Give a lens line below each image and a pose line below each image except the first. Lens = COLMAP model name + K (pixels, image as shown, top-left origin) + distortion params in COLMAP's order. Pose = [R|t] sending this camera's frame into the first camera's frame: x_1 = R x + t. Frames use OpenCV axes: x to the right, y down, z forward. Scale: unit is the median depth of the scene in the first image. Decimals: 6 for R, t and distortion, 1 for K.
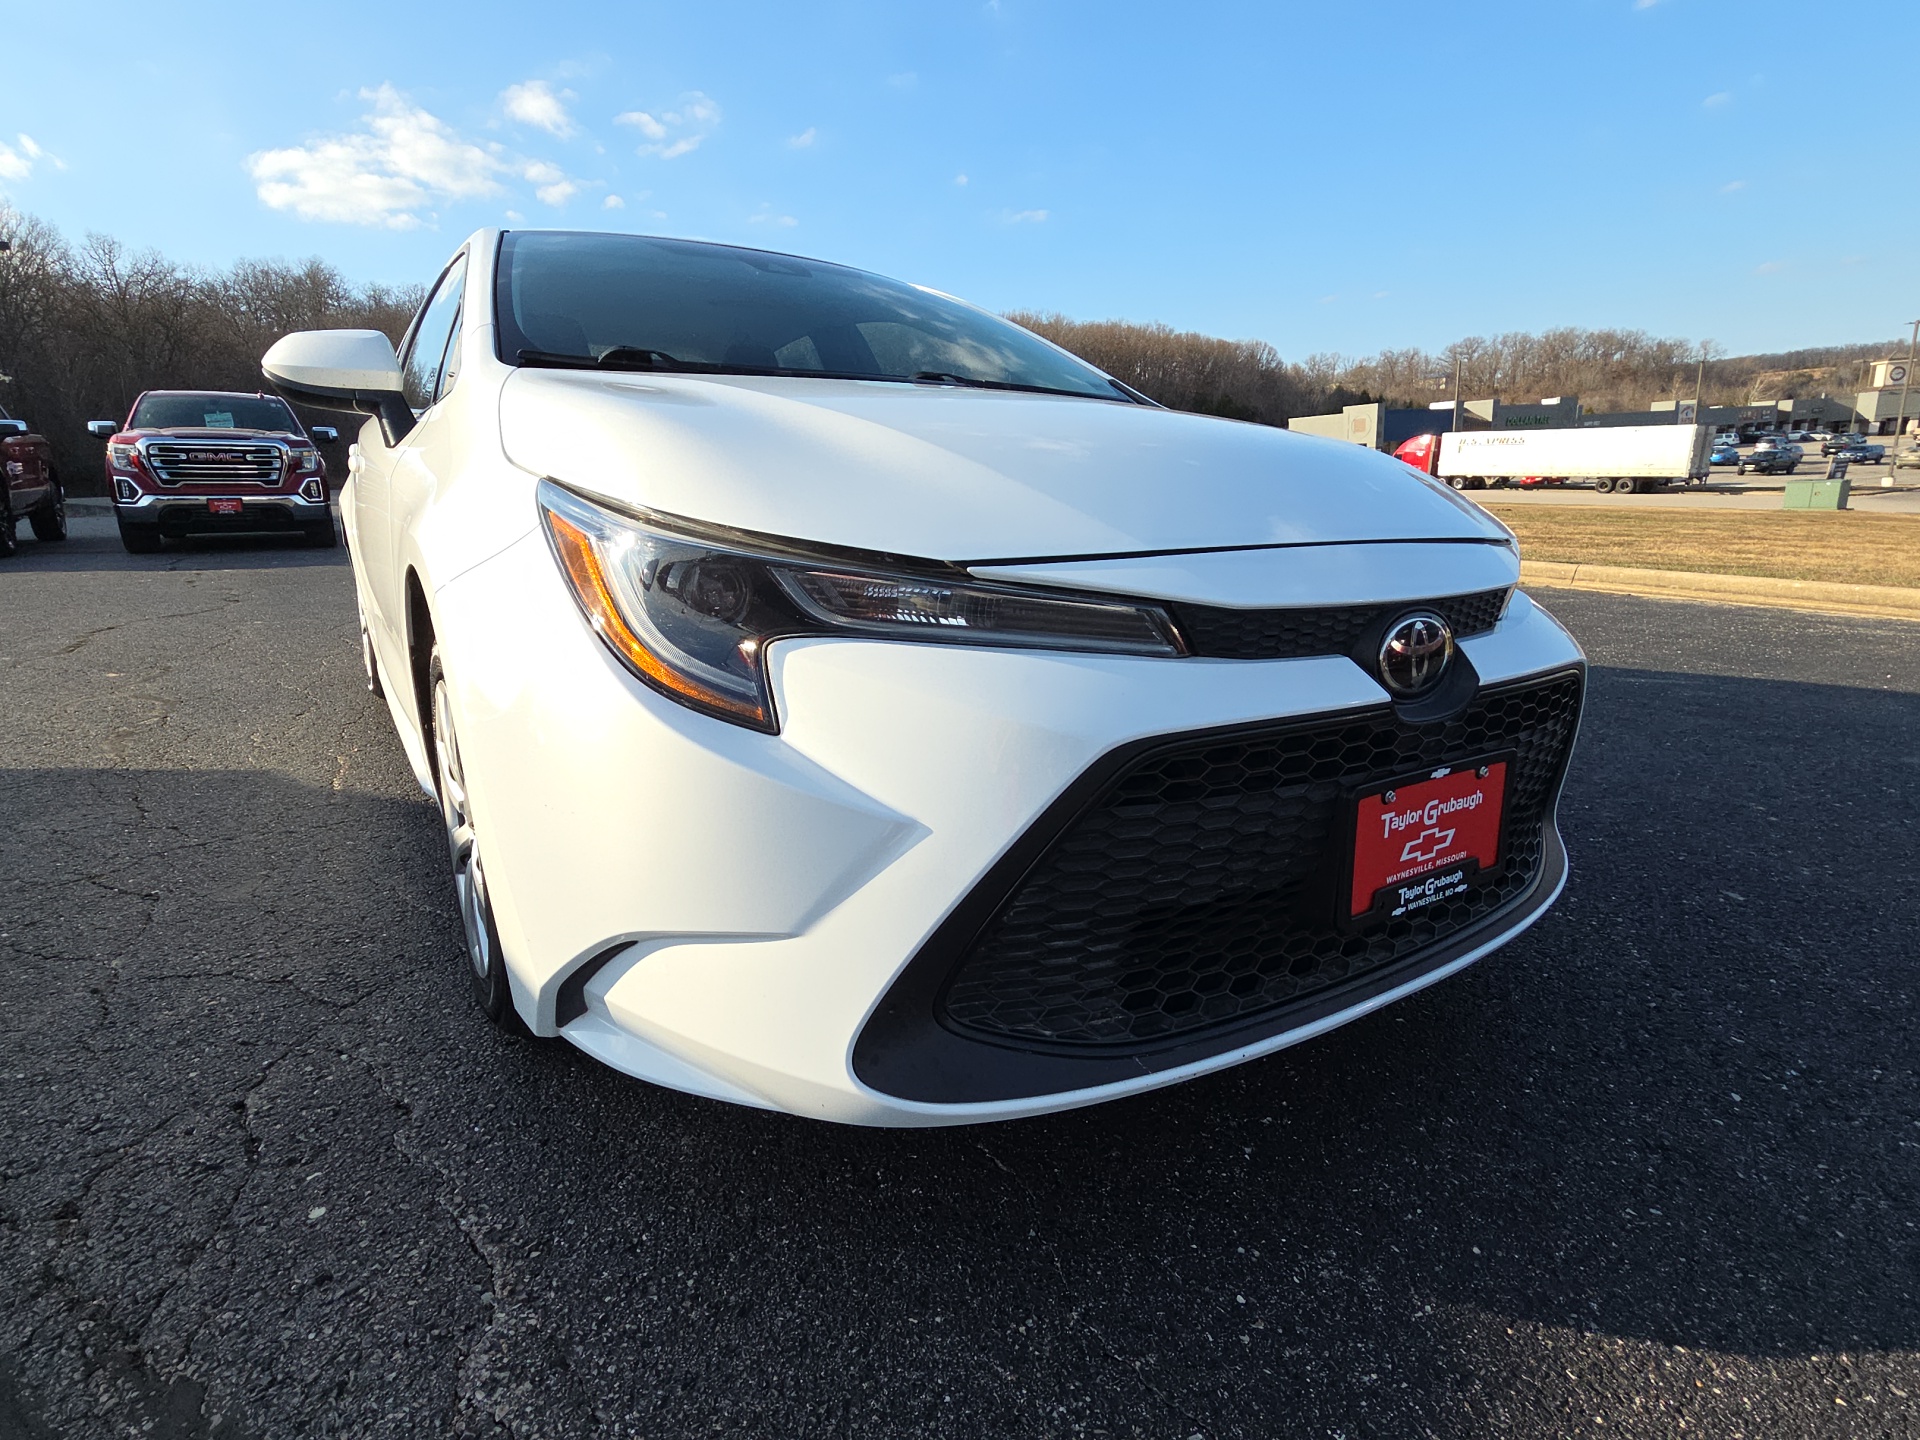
lens RADIAL K [[967.9, 0, 952.3], [0, 967.9, 736.4], [0, 0, 1]] dist [0.004526, 0.000973]
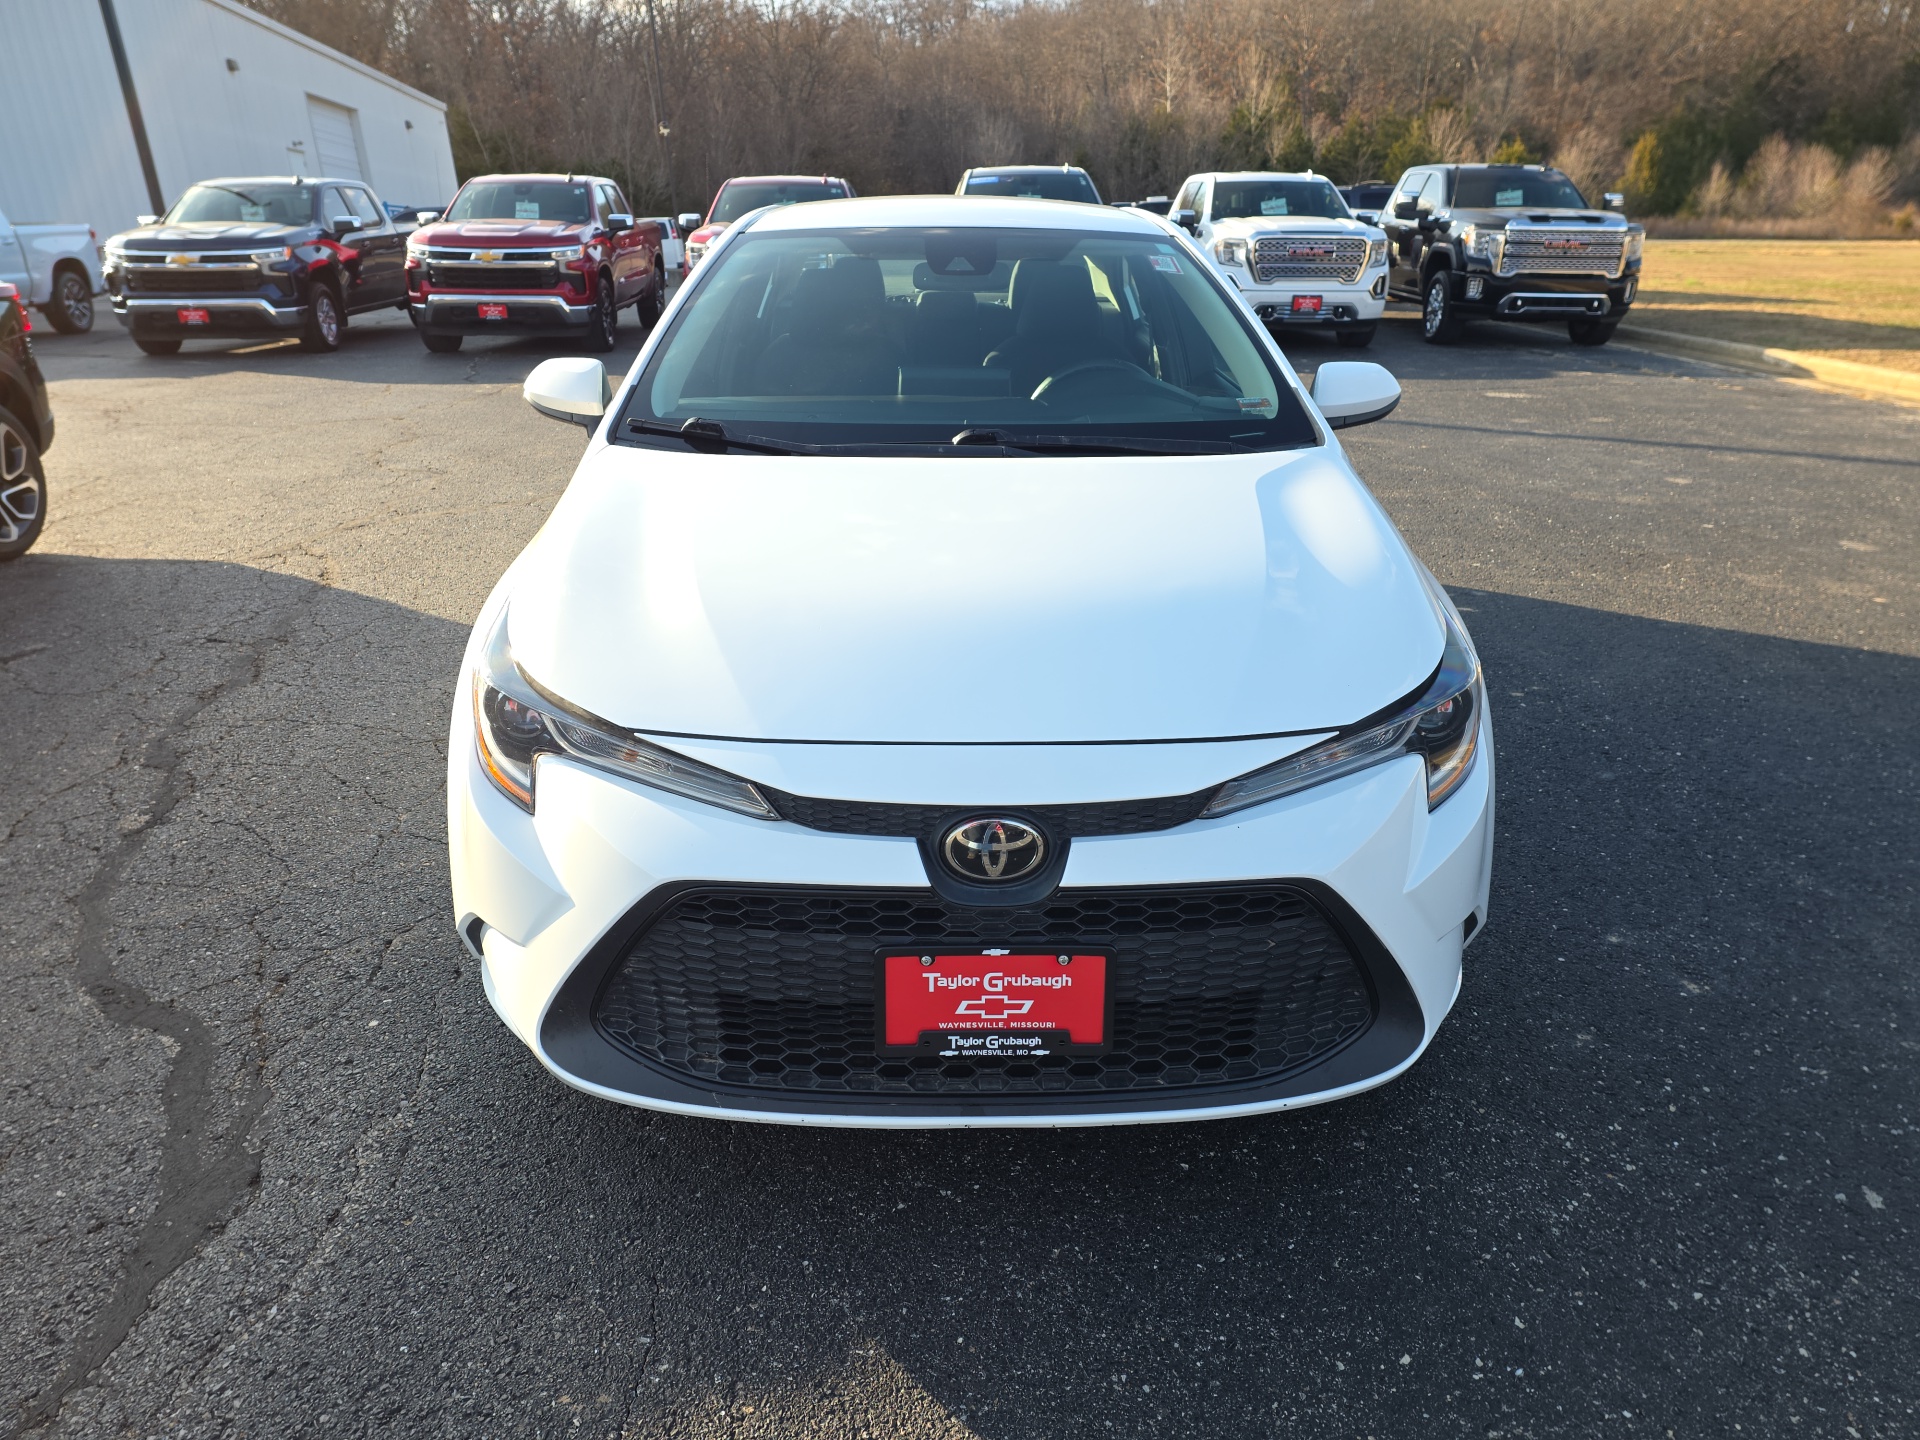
lens RADIAL K [[1274.2, 0, 964.0], [0, 1274.2, 714.9], [0, 0, 1]] dist [0.056747, -0.038303]
pose [[0.852964, 0.183040, -0.488825, 0.206196], [-0.128015, 0.981255, 0.144054, -0.081049], [0.506029, -0.060296, 0.860406, -0.058001]]
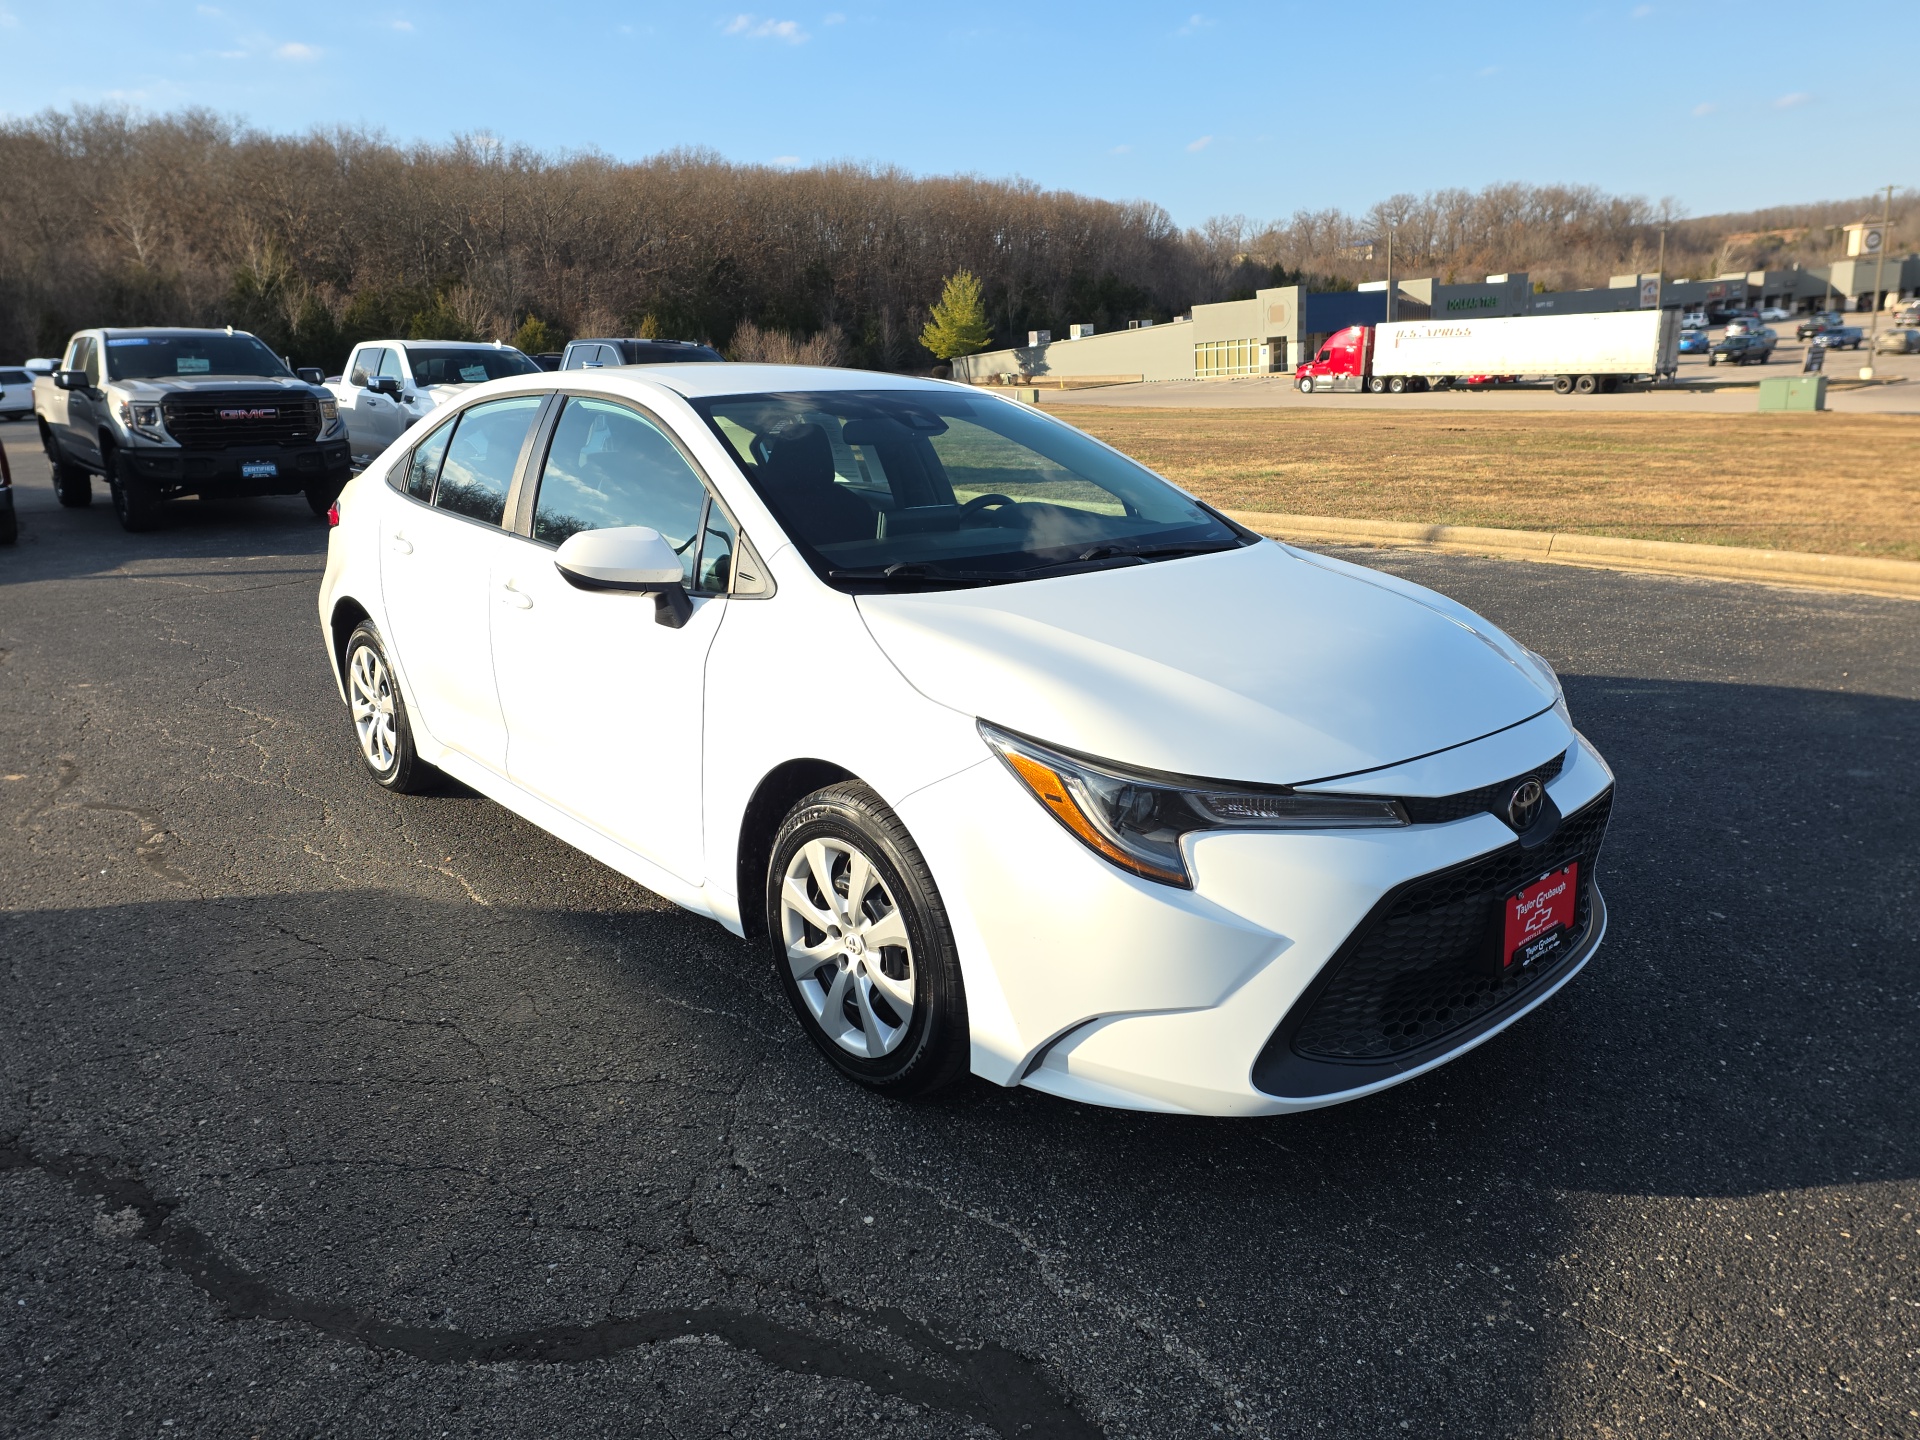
lens RADIAL K [[1274.2, 0, 964.0], [0, 1274.2, 714.9], [0, 0, 1]] dist [0.056747, -0.038303]
pose [[0.987622, -0.054362, 0.147130, -0.136903], [0.054563, 0.998507, 0.002667, -0.052042], [-0.147055, 0.005393, 0.989114, -0.179668]]
